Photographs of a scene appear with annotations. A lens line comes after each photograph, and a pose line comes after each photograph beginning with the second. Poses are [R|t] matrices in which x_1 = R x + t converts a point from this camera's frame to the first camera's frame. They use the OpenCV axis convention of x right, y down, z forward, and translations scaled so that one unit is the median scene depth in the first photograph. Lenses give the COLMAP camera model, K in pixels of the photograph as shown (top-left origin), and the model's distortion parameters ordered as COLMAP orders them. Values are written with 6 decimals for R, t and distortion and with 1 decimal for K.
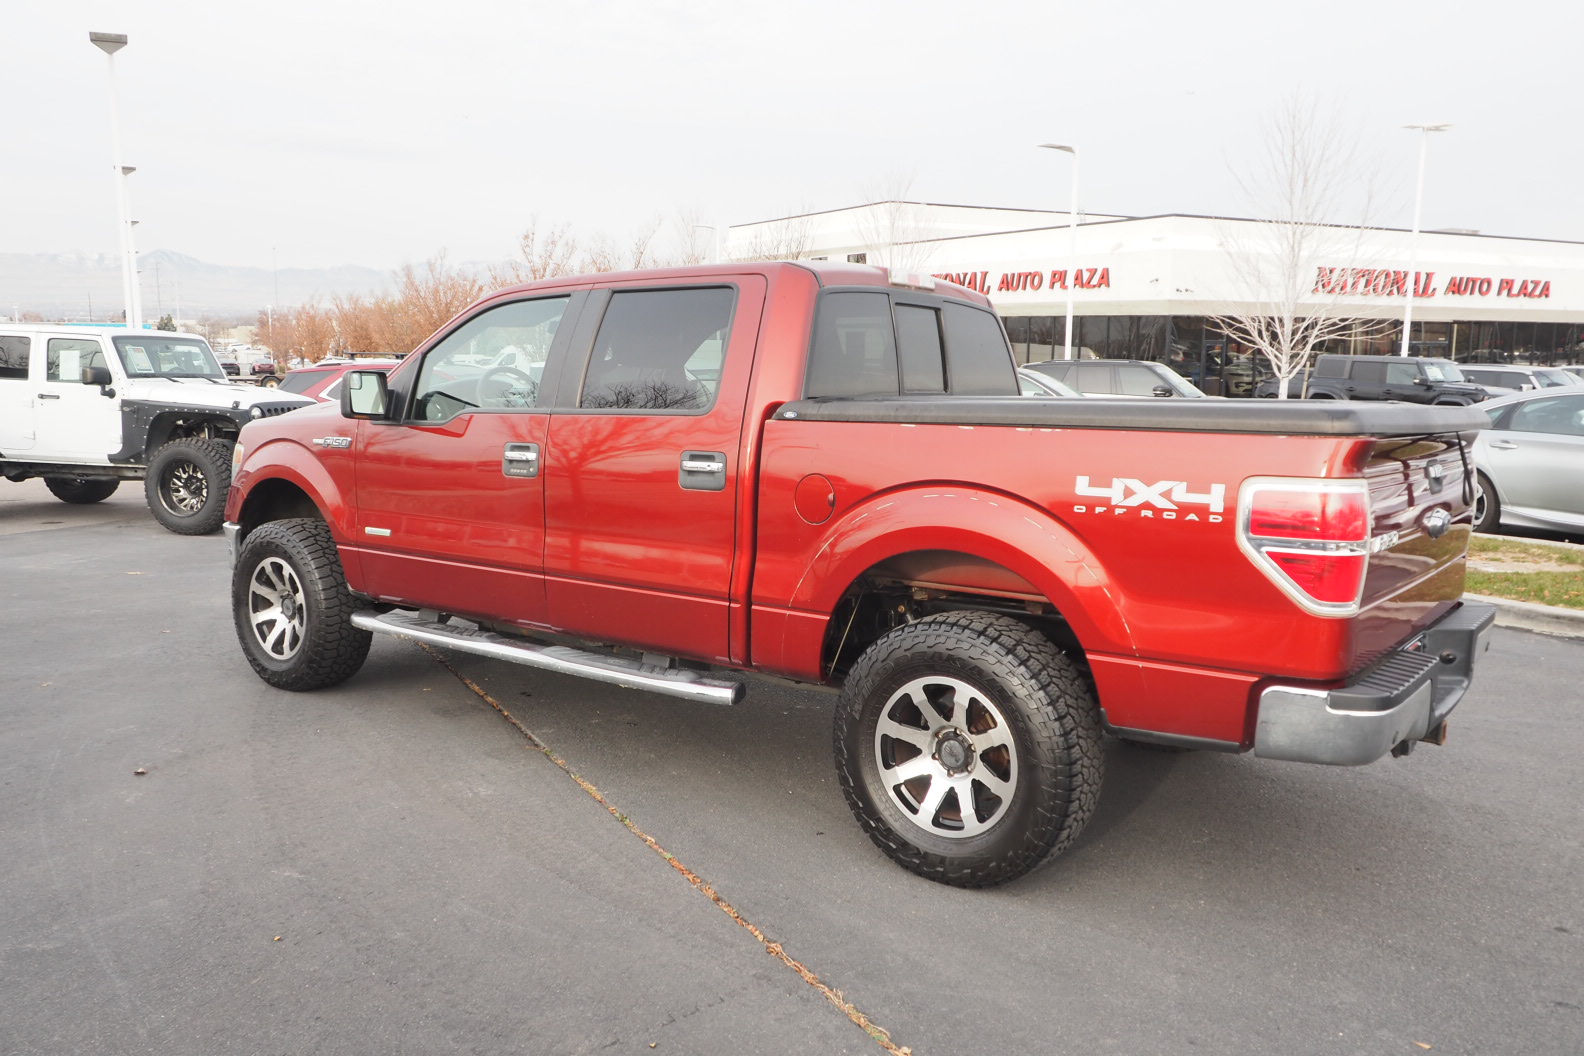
lens RADIAL K [[1197.5, 0, 792.0], [0, 1197.5, 528.0], [0, 0, 1]] dist [-0.019634, 0.000087]
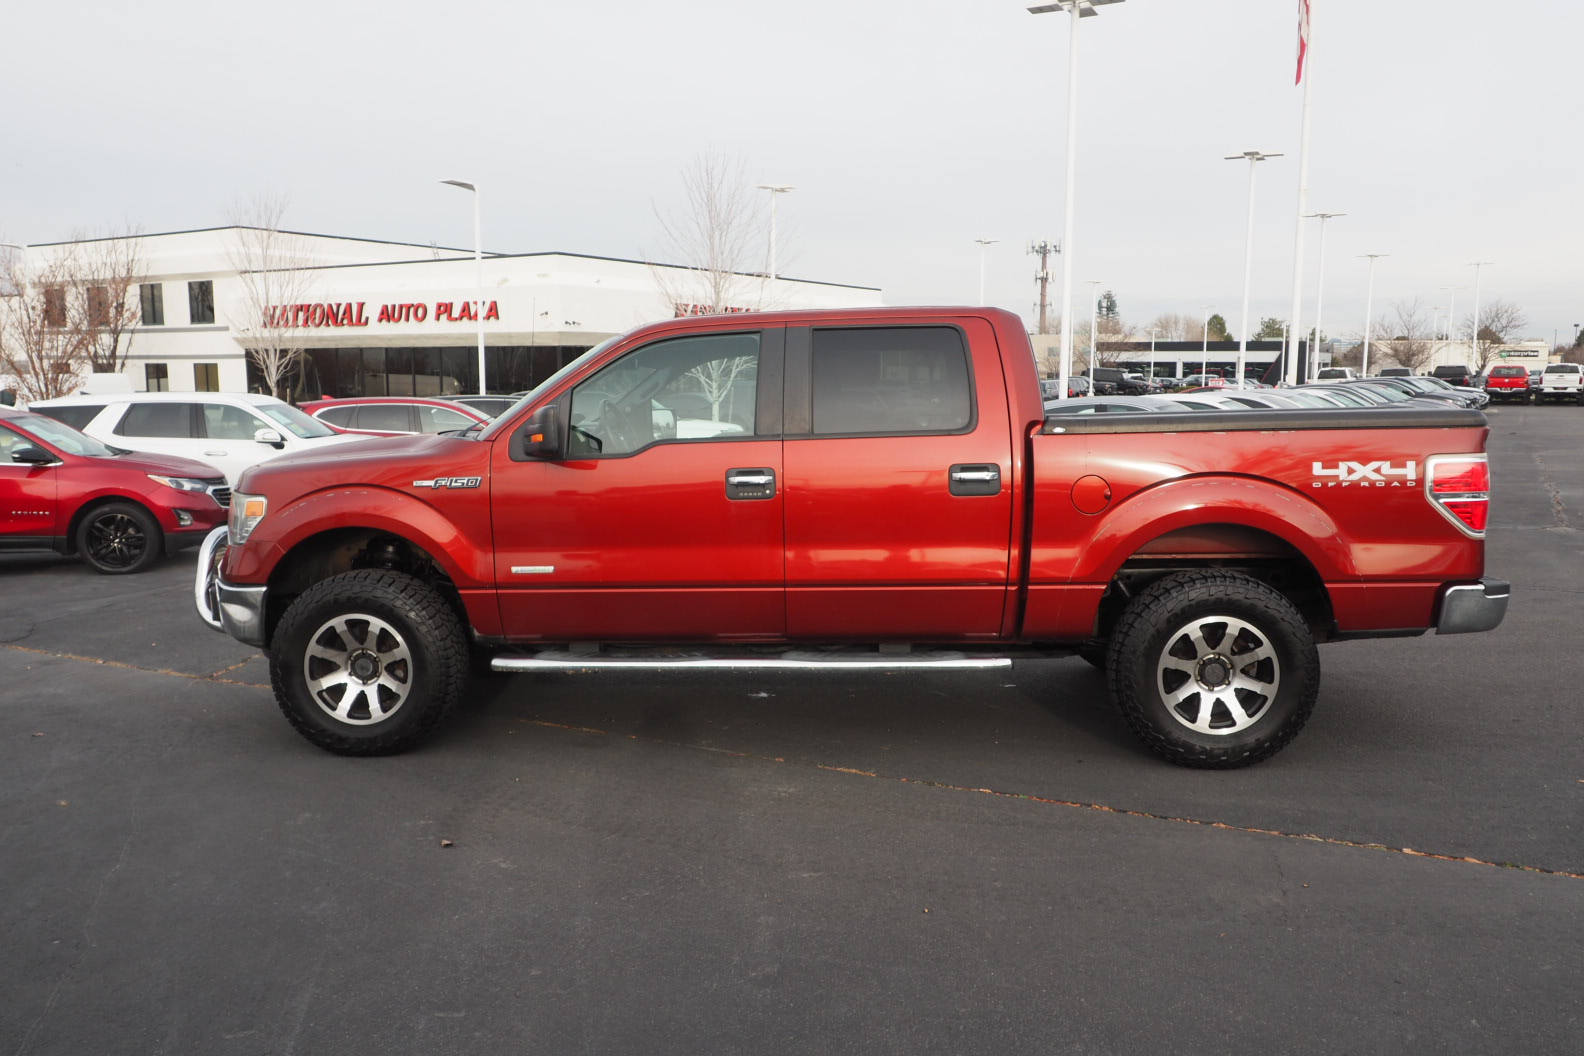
lens RADIAL K [[1154.2, 0, 792.0], [0, 1154.2, 528.0], [0, 0, 1]] dist [-0.017219, -0.000931]
pose [[0.860504, -0.078514, 0.503357, -0.867127], [0.088392, 0.996077, 0.004260, -0.022195], [-0.501716, 0.040827, 0.864068, 0.097950]]
